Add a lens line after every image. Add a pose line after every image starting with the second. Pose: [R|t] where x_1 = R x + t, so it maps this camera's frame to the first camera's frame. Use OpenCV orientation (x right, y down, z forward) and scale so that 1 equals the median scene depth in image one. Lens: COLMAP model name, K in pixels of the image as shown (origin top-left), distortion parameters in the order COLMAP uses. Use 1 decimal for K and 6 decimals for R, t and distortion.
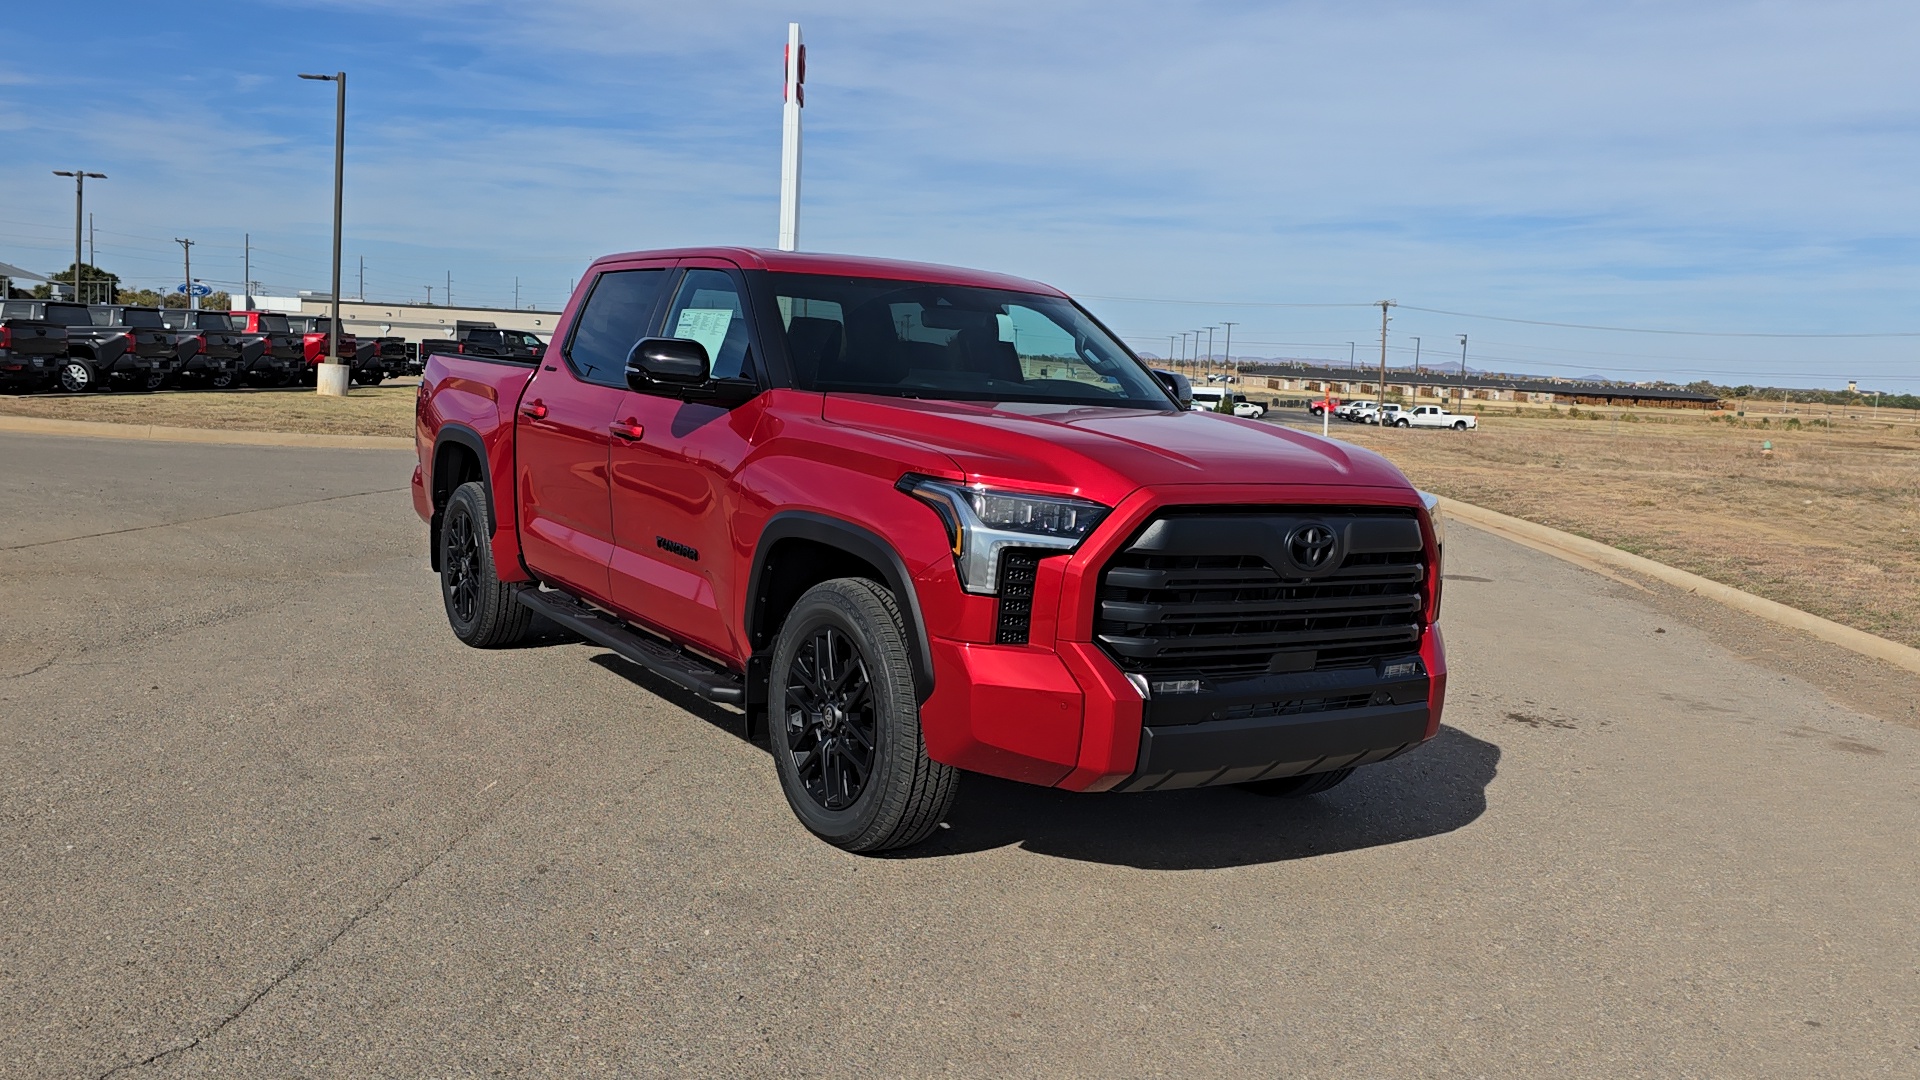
lens RADIAL K [[1595.7, 0, 985.1], [0, 1595.7, 500.1], [0, 0, 1]] dist [-0.002467, -0.015414]
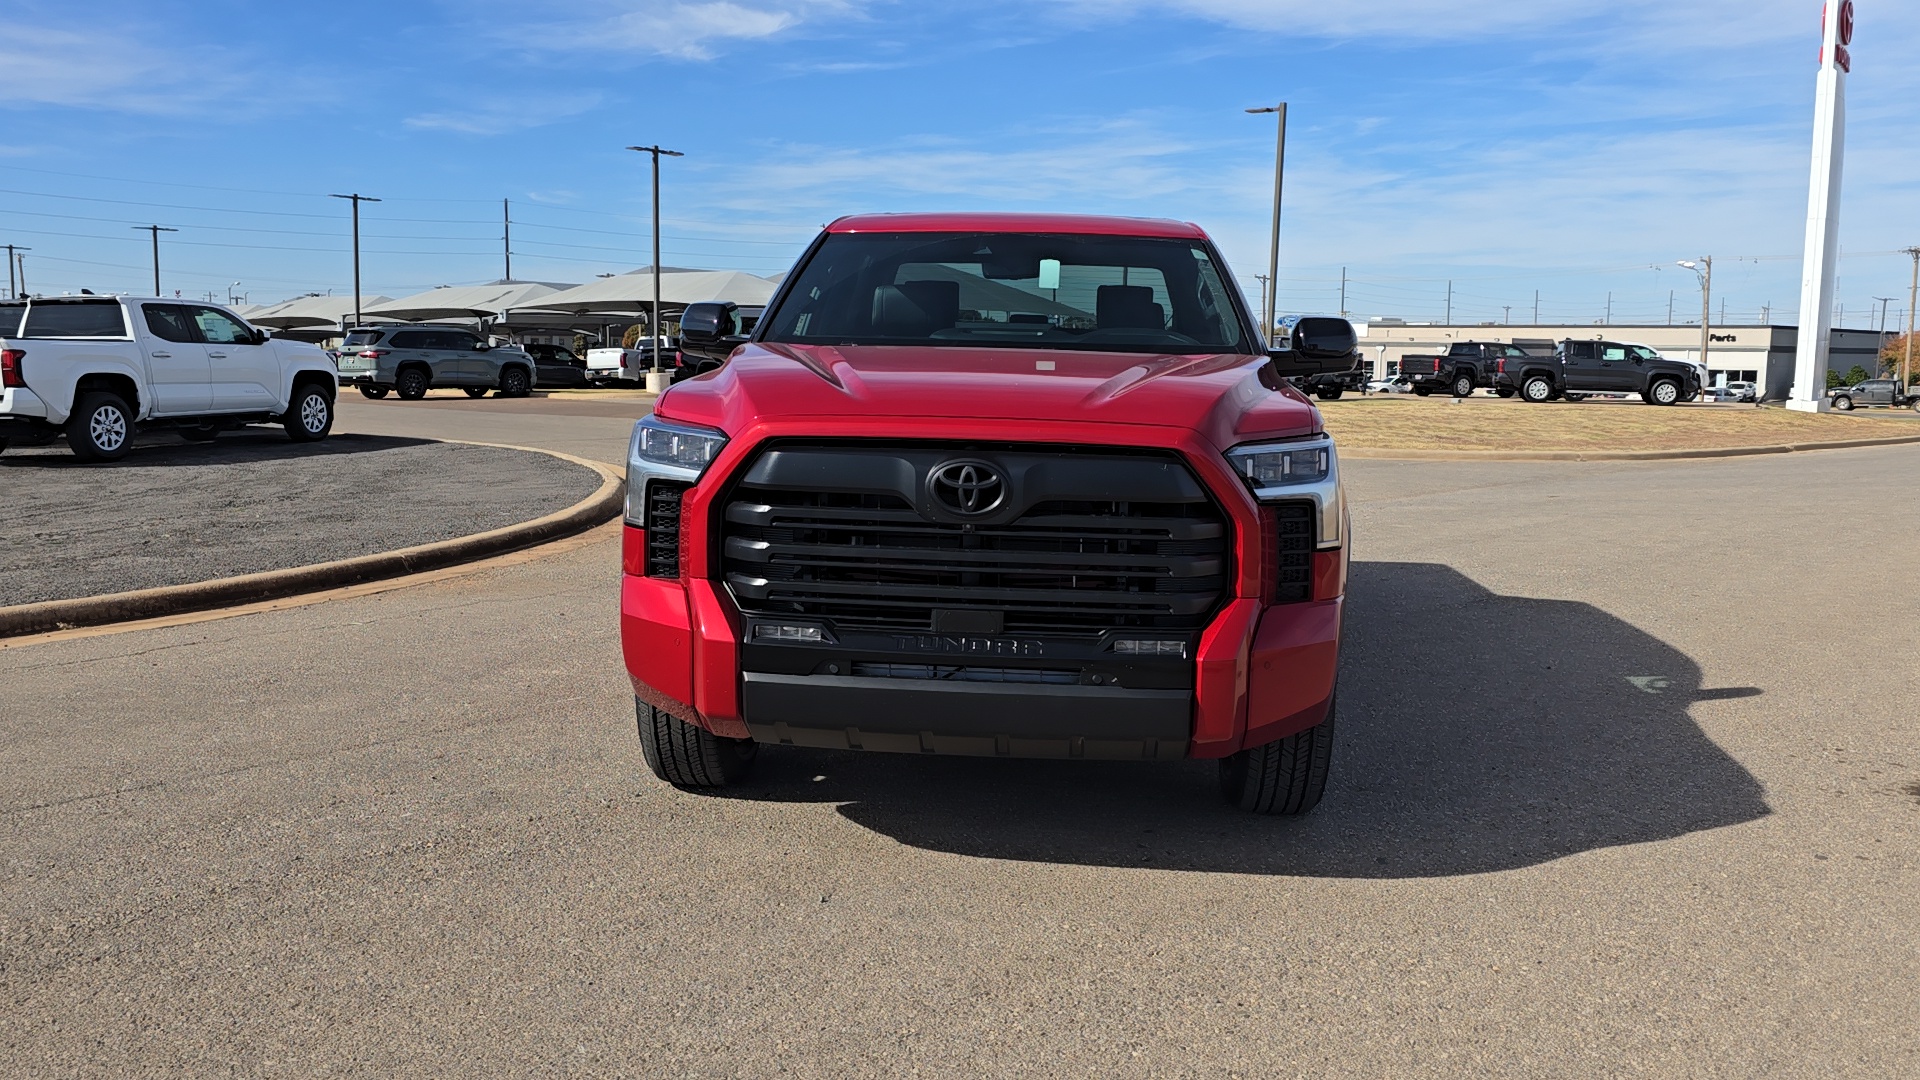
lens RADIAL K [[1595.7, 0, 959.5], [0, 1595.7, 530.0], [0, 0, 1]] dist [-0.002467, -0.015414]
pose [[0.773284, 0.032587, -0.633221, 0.593810], [-0.030063, 0.999440, 0.014721, 0.031090], [0.633346, 0.007653, 0.773831, 0.261145]]
